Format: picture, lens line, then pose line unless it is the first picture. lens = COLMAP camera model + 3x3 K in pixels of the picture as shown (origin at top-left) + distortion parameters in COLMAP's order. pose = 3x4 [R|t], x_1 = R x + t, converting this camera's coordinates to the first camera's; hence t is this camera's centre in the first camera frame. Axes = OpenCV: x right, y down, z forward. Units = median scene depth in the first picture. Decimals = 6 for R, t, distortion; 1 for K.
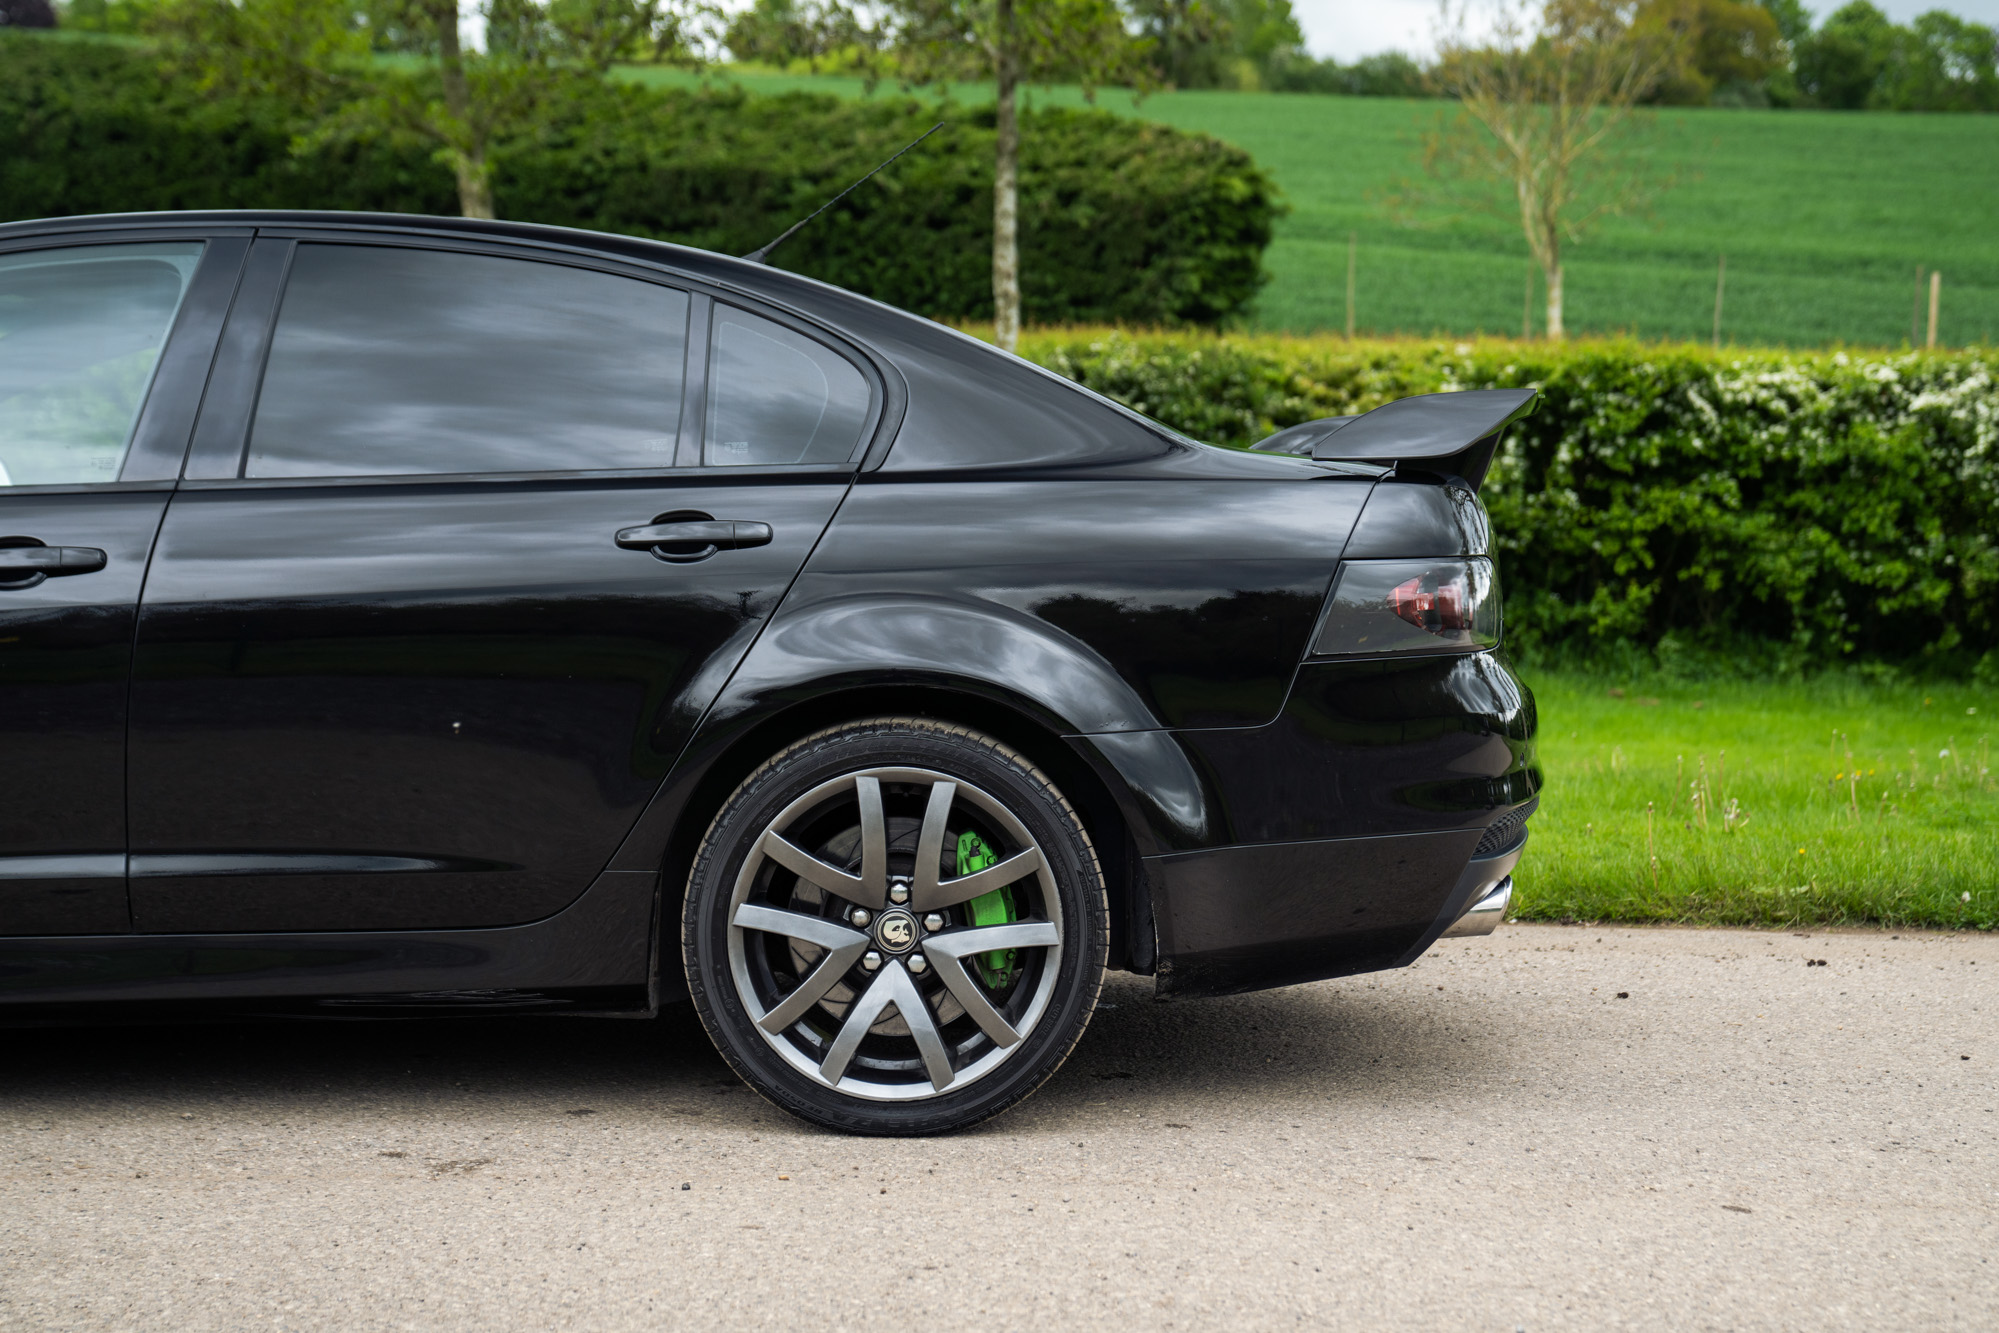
lens RADIAL K [[2864.0, 0, 999.5], [0, 2864.0, 666.5], [0, 0, 1]] dist [0.161604, -0.010519]
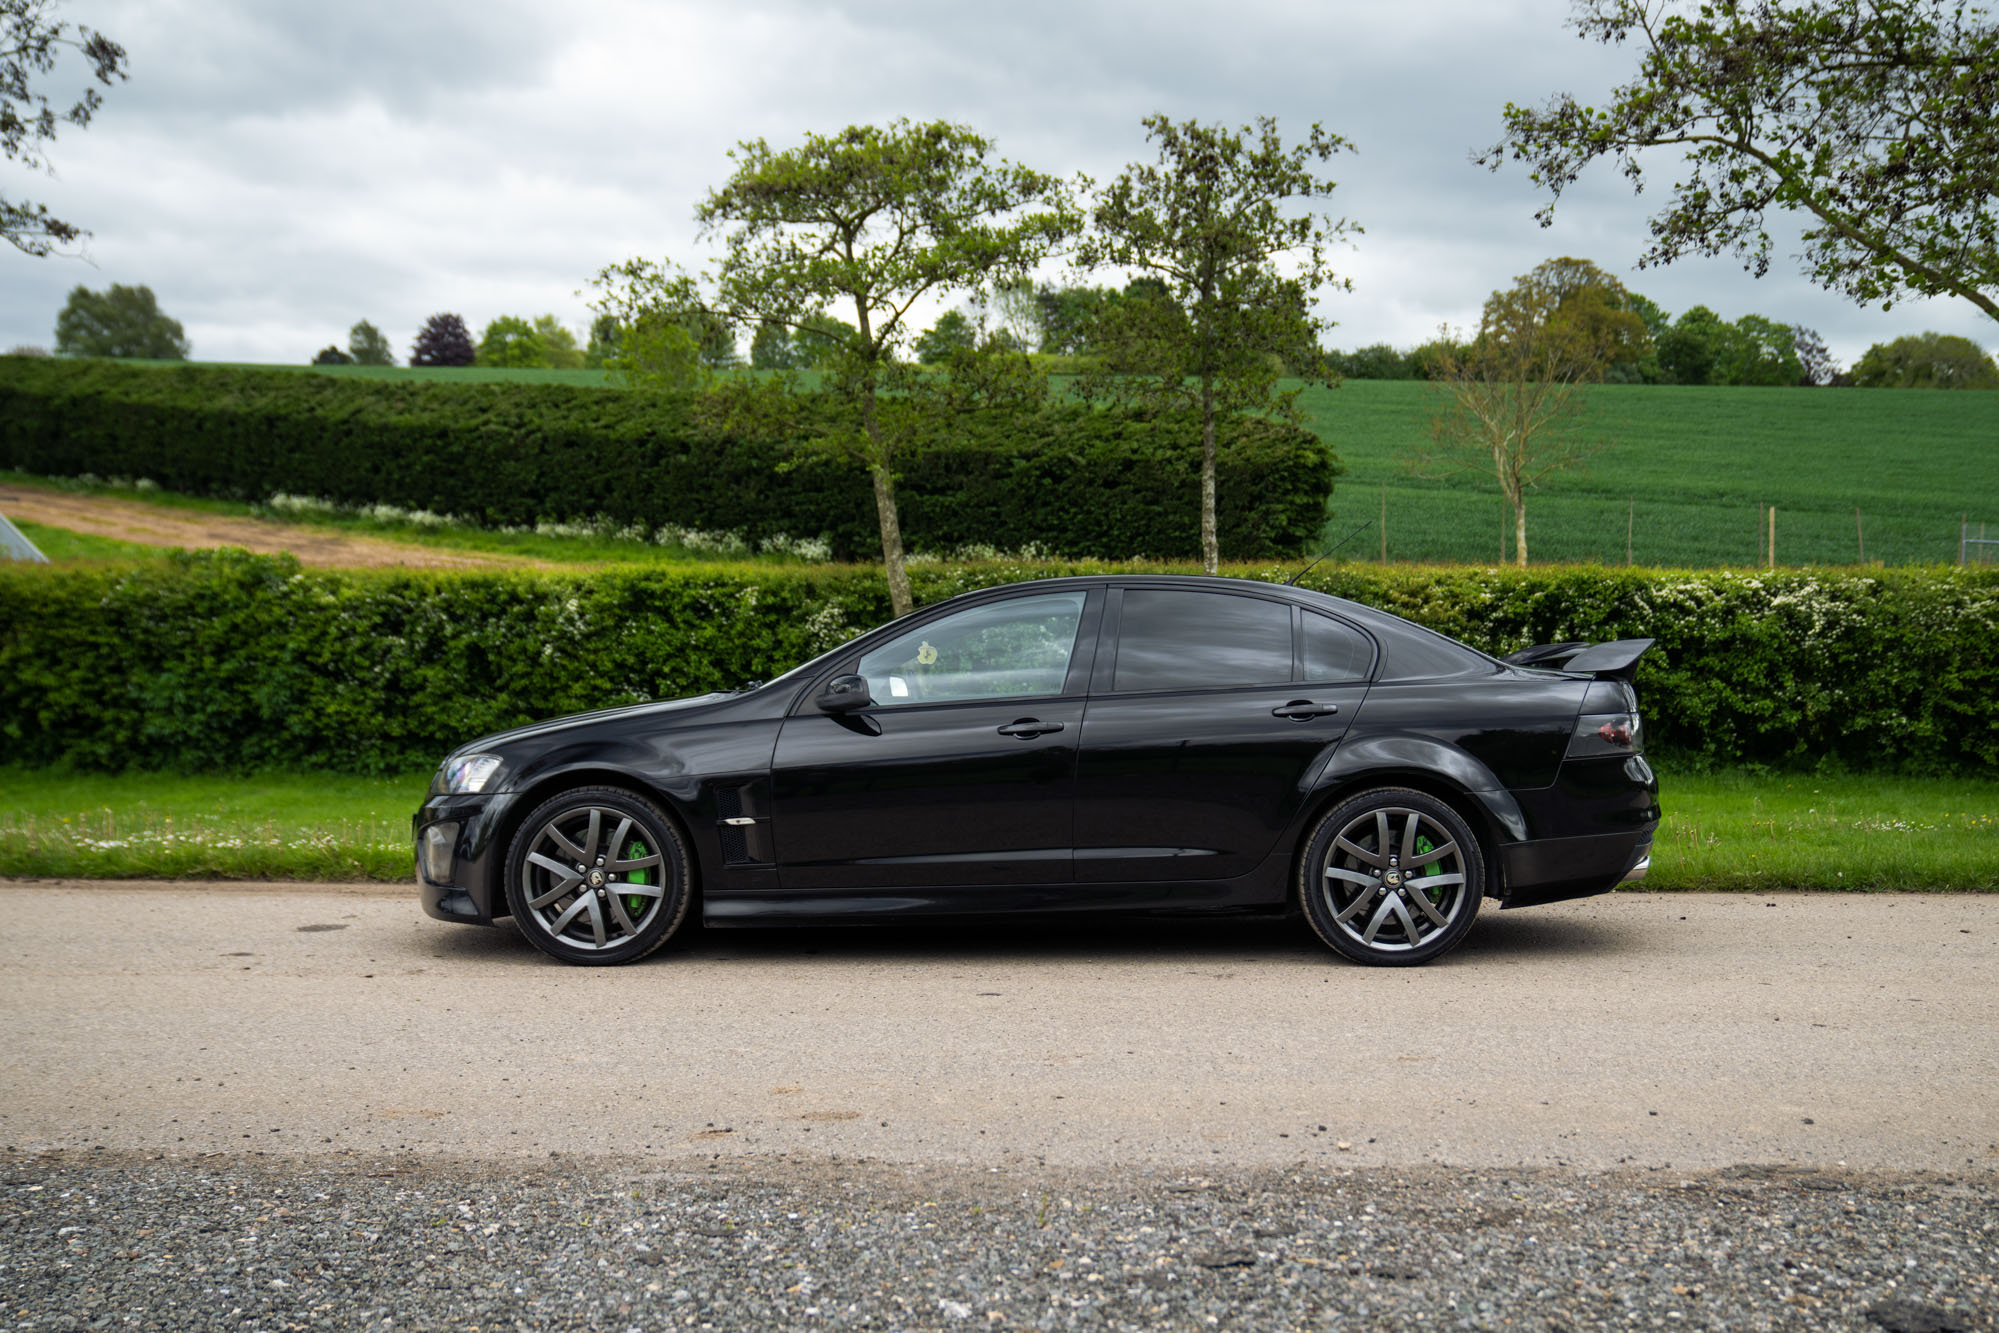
lens RADIAL K [[2044.1, 0, 999.5], [0, 2044.1, 666.5], [0, 0, 1]] dist [-0.015730, 0.022729]
pose [[0.998569, -0.019043, -0.049963, -0.058451], [0.016240, 0.998303, -0.055931, 0.001805], [0.050944, 0.055040, 0.997184, -0.147449]]
